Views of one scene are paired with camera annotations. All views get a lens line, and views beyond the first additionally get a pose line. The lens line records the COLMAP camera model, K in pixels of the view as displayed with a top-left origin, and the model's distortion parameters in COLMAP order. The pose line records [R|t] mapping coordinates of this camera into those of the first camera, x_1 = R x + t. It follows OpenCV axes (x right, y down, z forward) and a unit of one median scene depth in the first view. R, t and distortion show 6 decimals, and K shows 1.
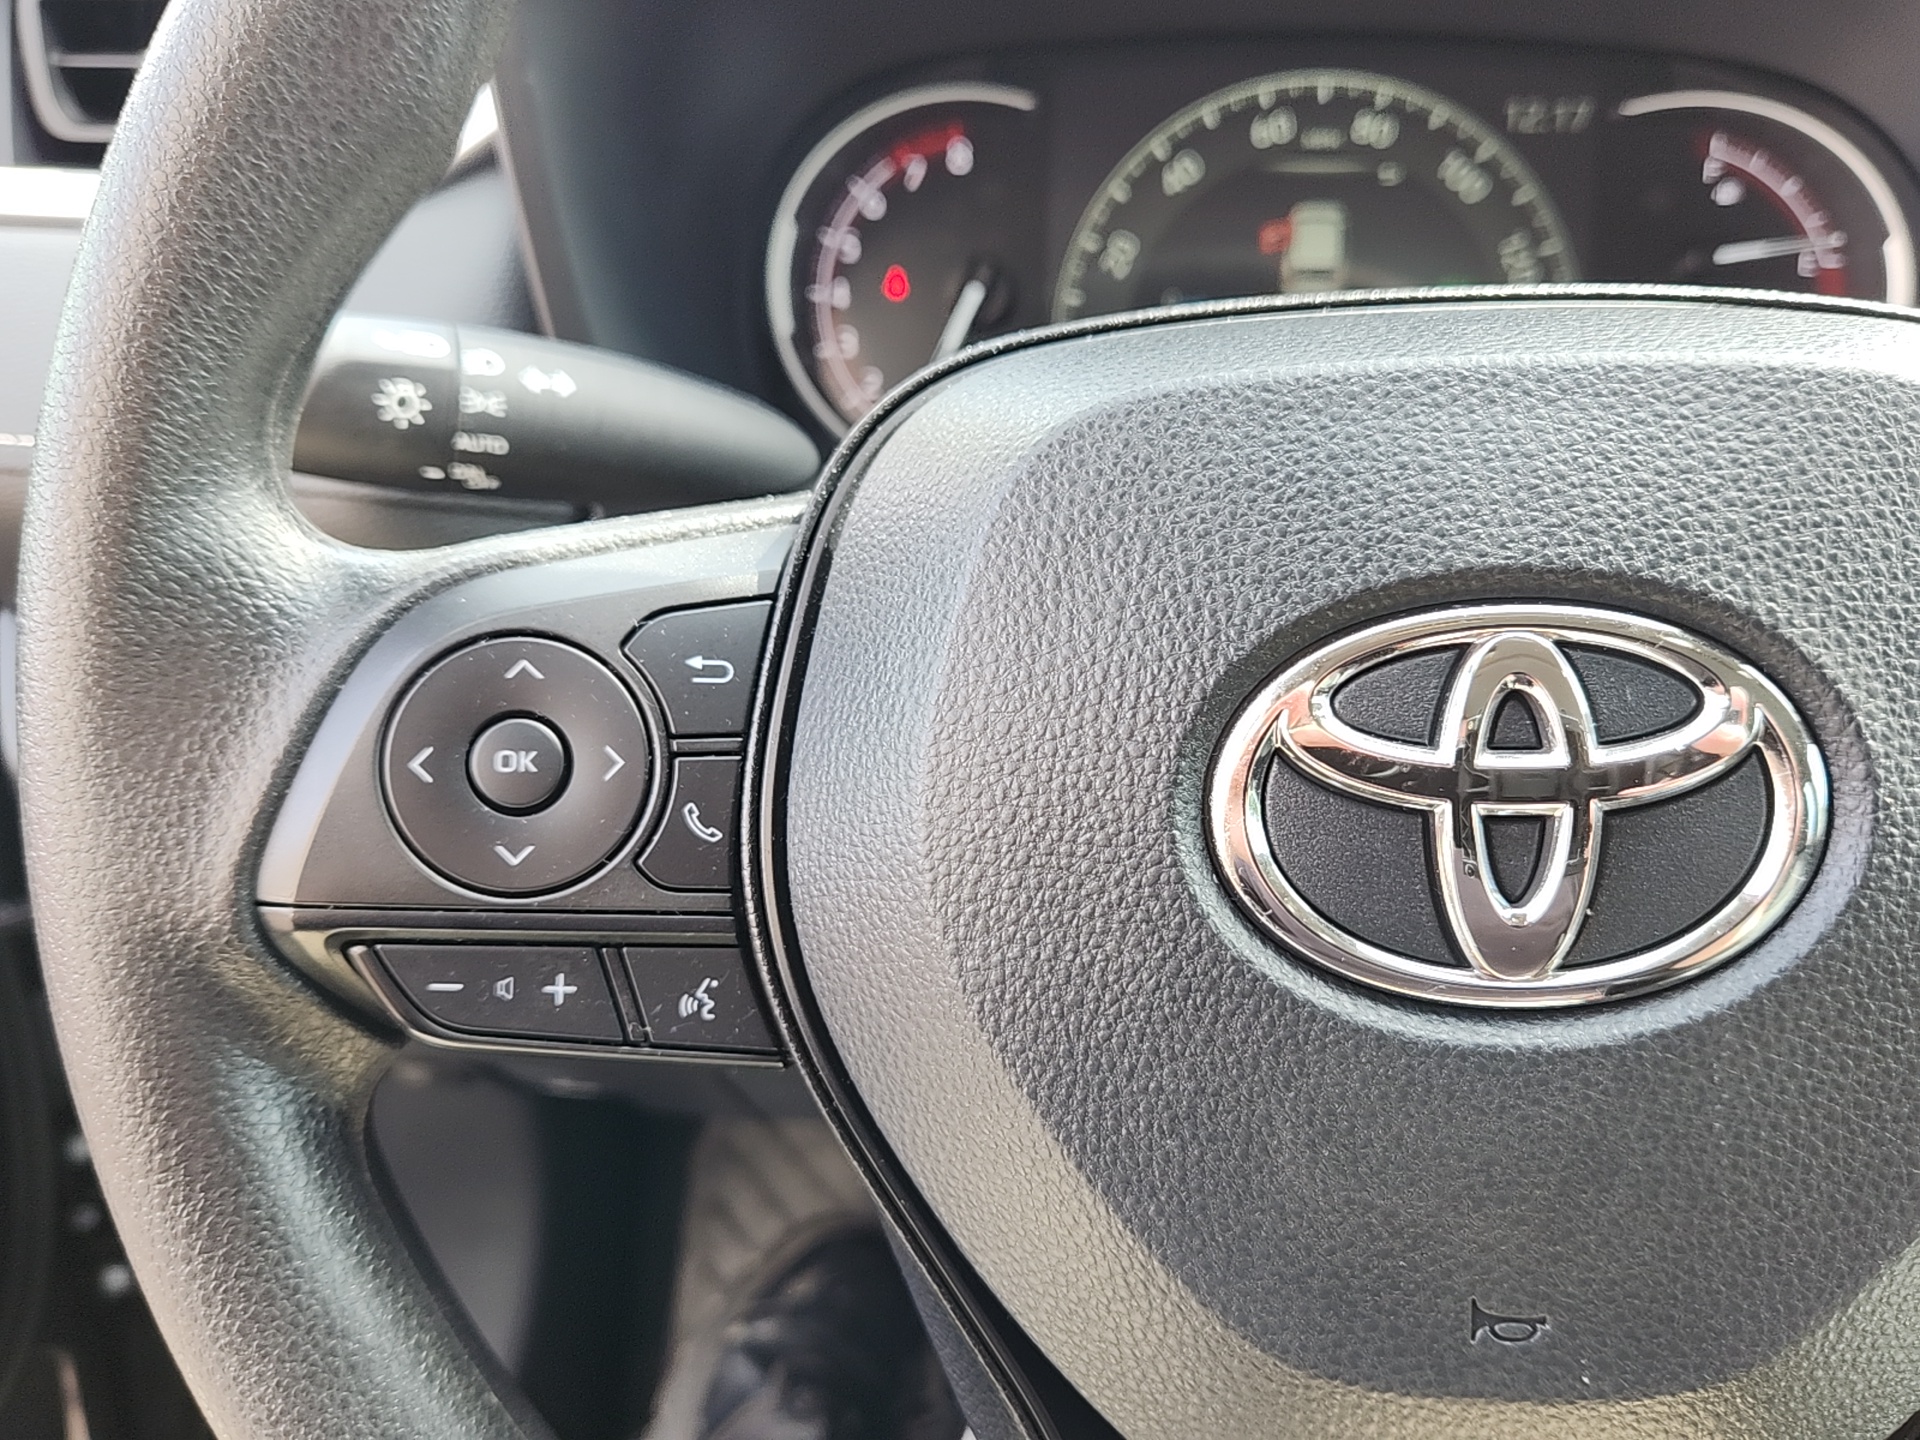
lens RADIAL K [[1565.6, 0, 956.2], [0, 1565.6, 752.7], [0, 0, 1]] dist [0.056347, -0.071894]
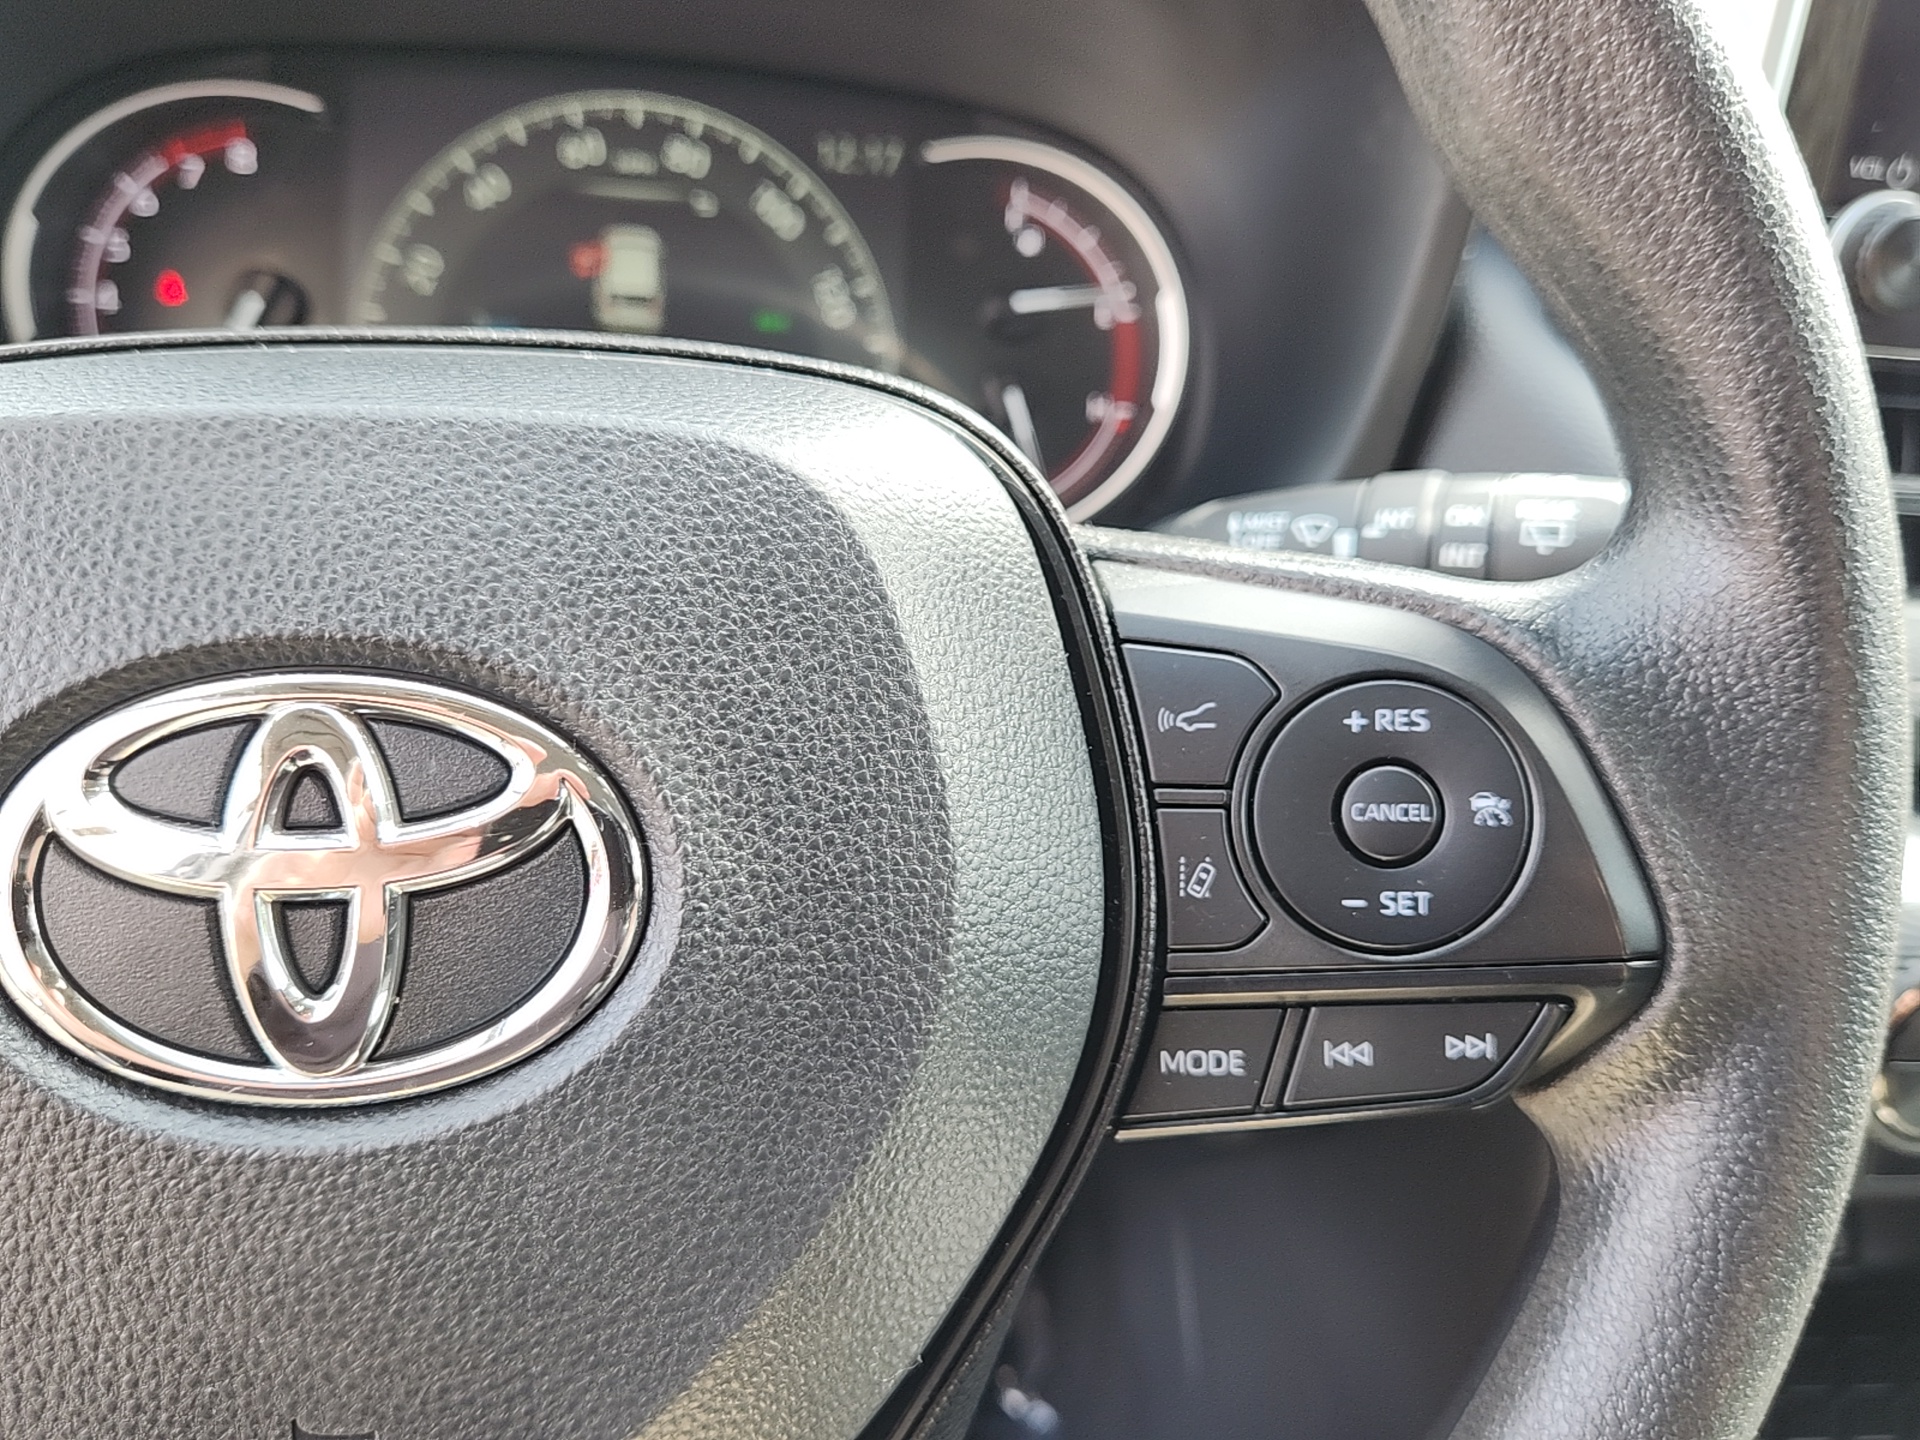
lens RADIAL K [[1565.6, 0, 956.2], [0, 1565.6, 752.7], [0, 0, 1]] dist [0.056347, -0.071894]
pose [[0.981771, -0.010953, 0.189752, 0.545860], [0.012257, 0.999909, -0.005703, -0.036512], [-0.189672, 0.007925, 0.981816, 0.013803]]
